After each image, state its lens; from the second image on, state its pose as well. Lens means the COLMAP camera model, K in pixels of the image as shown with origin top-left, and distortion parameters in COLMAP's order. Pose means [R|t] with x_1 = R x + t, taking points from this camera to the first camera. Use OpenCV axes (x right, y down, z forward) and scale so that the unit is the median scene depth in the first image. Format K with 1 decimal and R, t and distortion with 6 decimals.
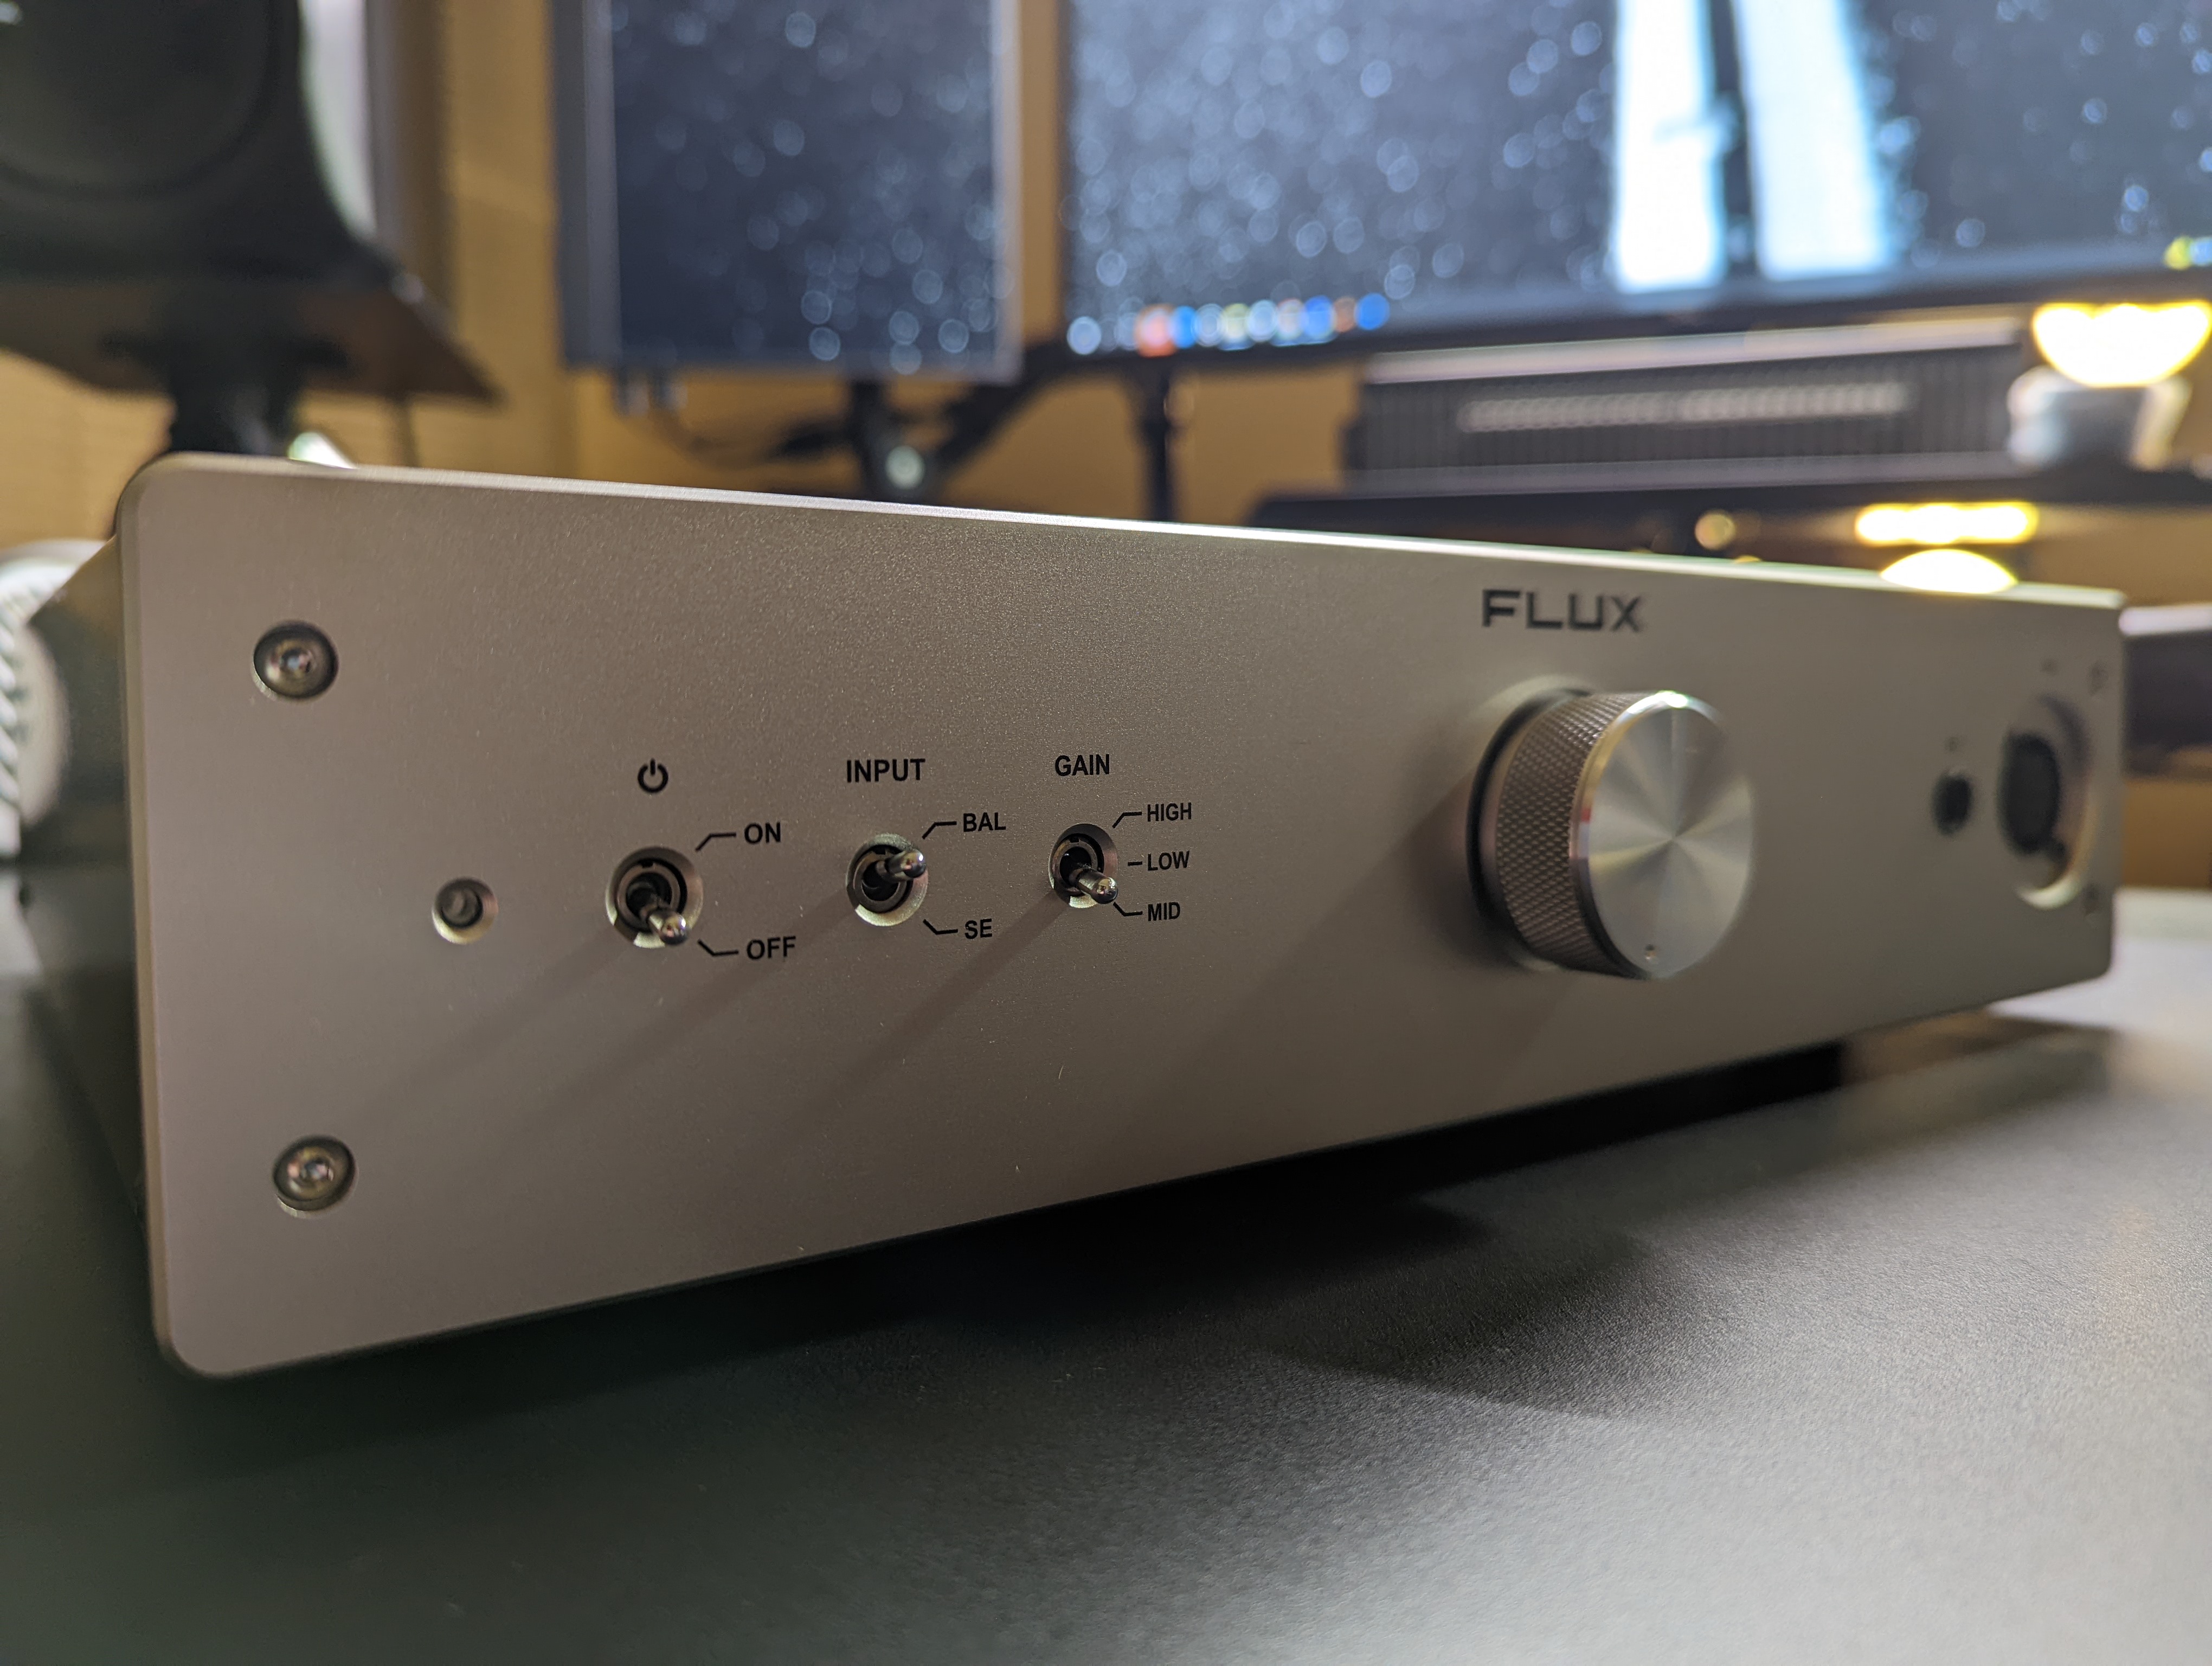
lens RADIAL K [[1661.9, 0, 1105.2], [0, 1661.9, 823.2], [0, 0, 1]] dist [0.023681, -0.011946]
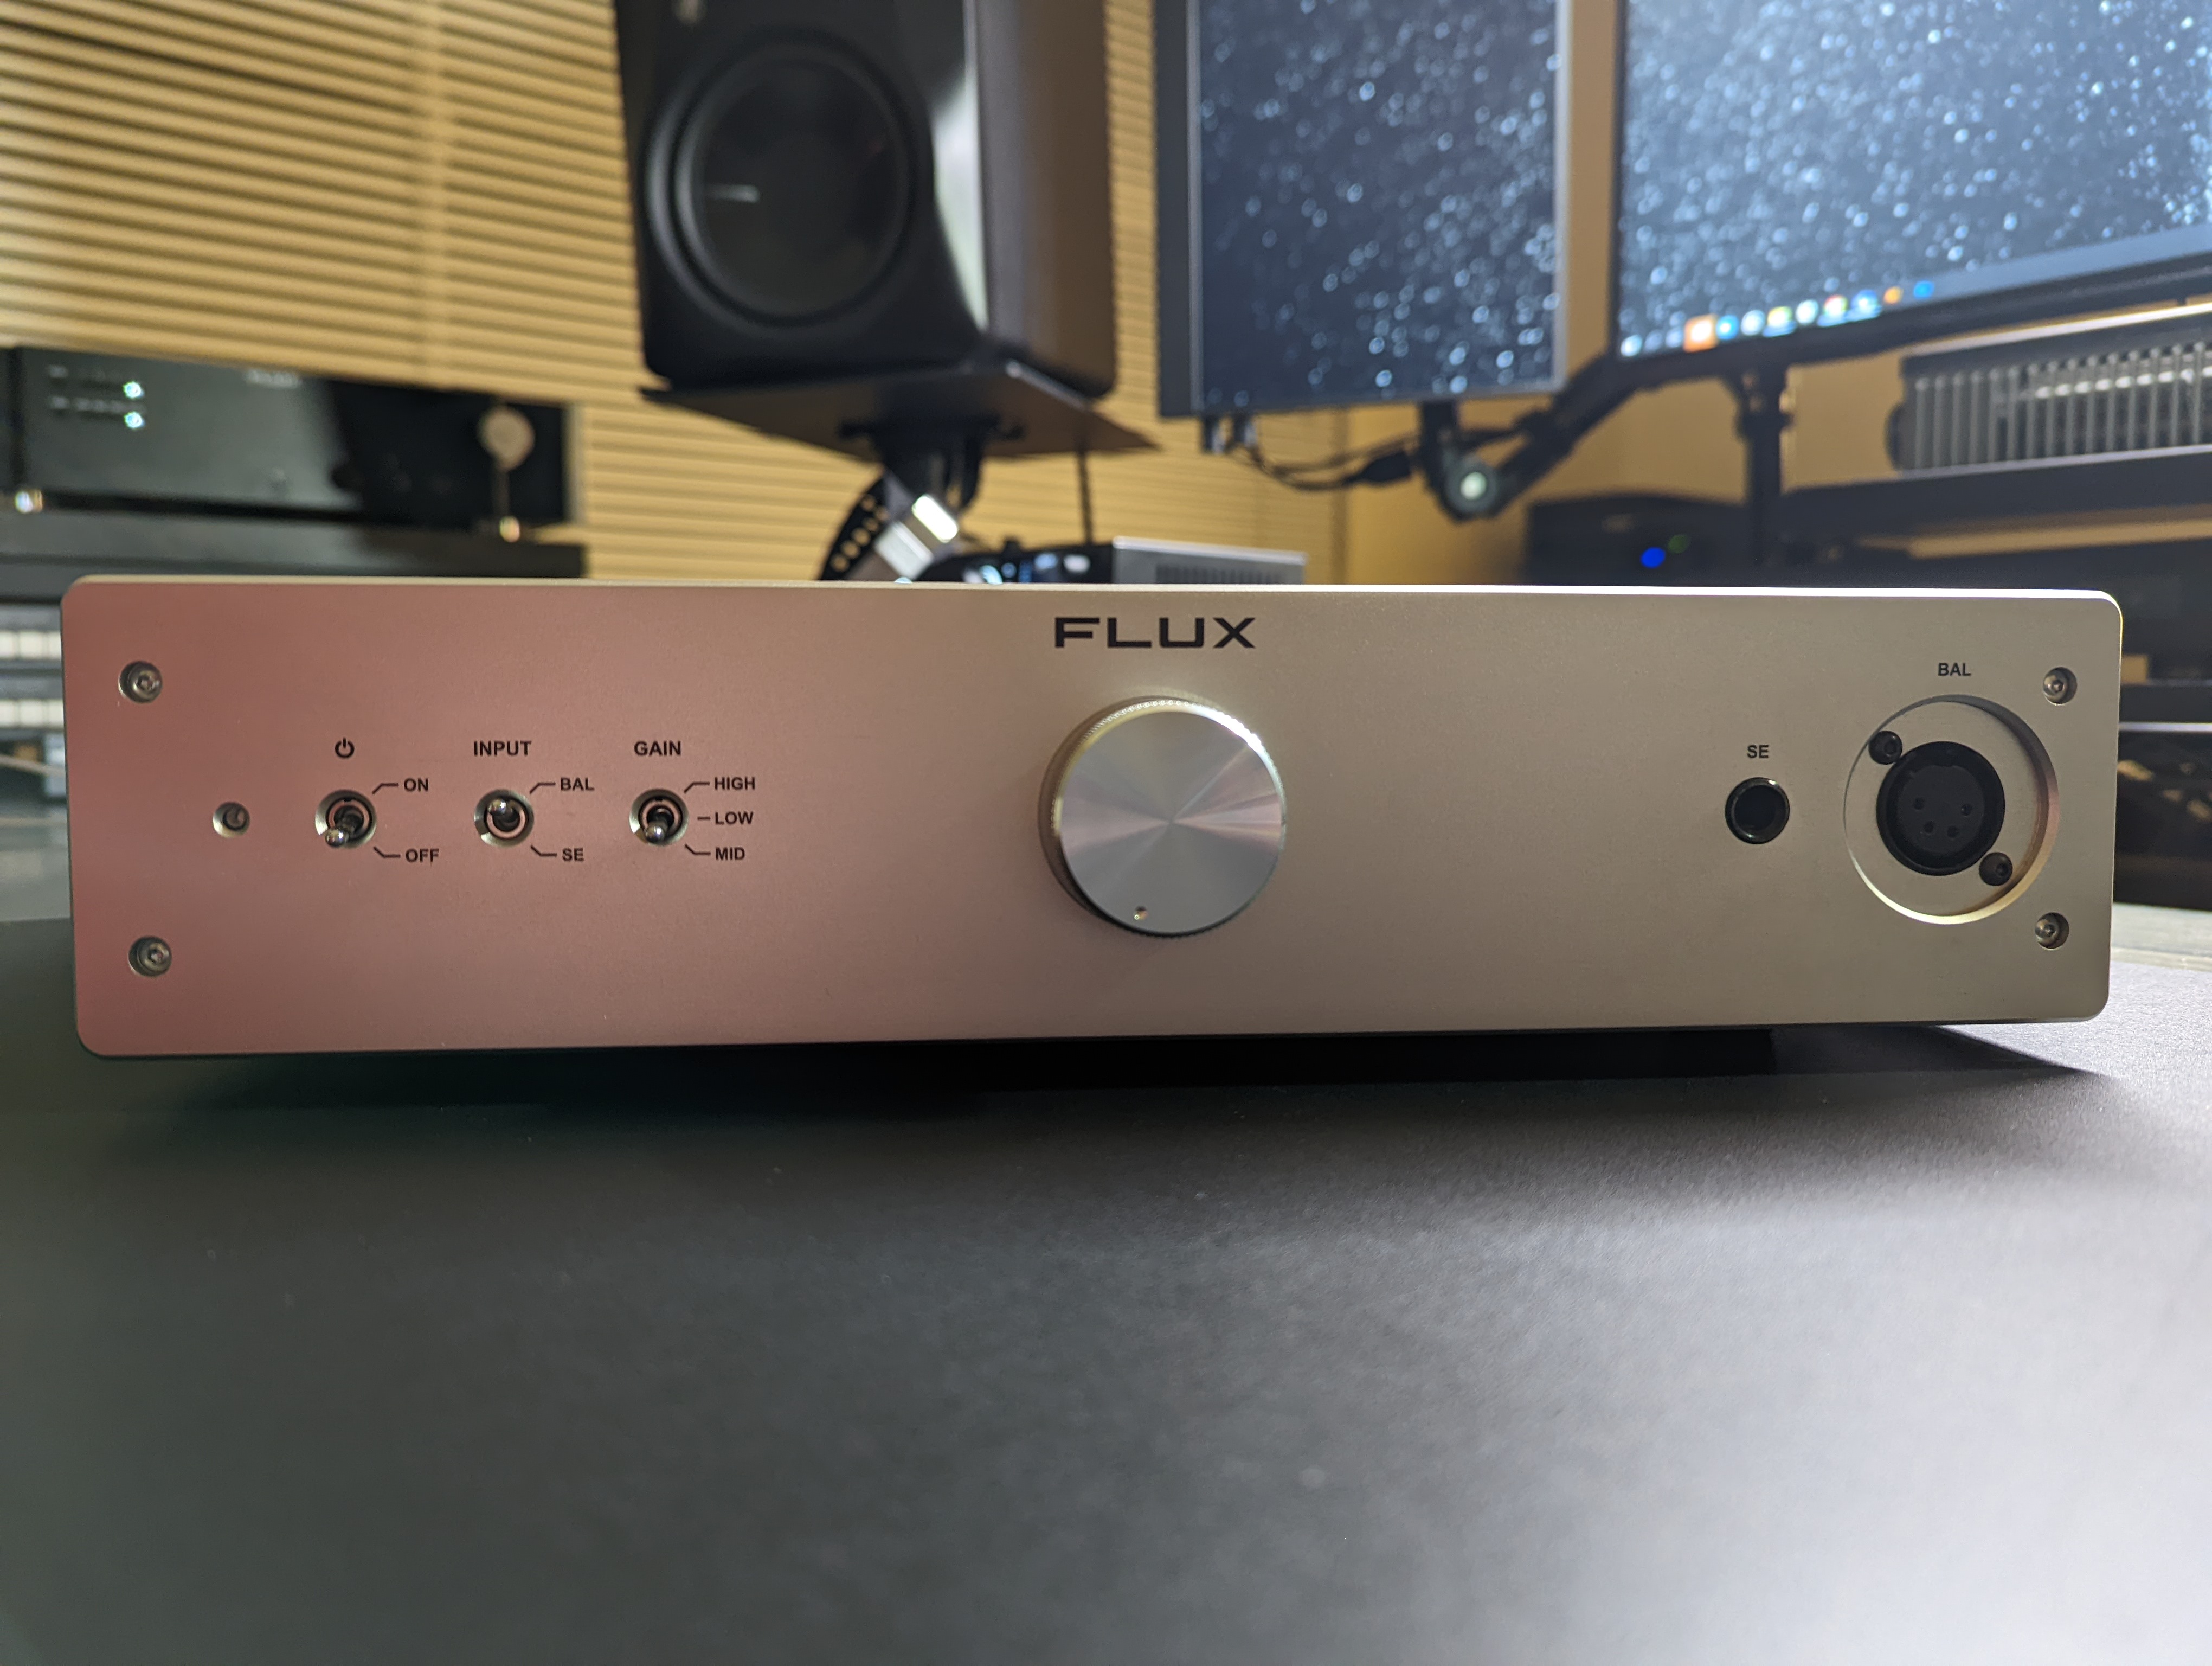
lens RADIAL K [[1661.9, 0, 1111.6], [0, 1661.9, 845.0], [0, 0, 1]] dist [0.023681, -0.011946]
pose [[0.875761, 0.040701, -0.481026, 0.232613], [-0.038187, 0.999158, 0.015018, 0.002832], [0.481232, 0.005217, 0.876578, -0.021113]]
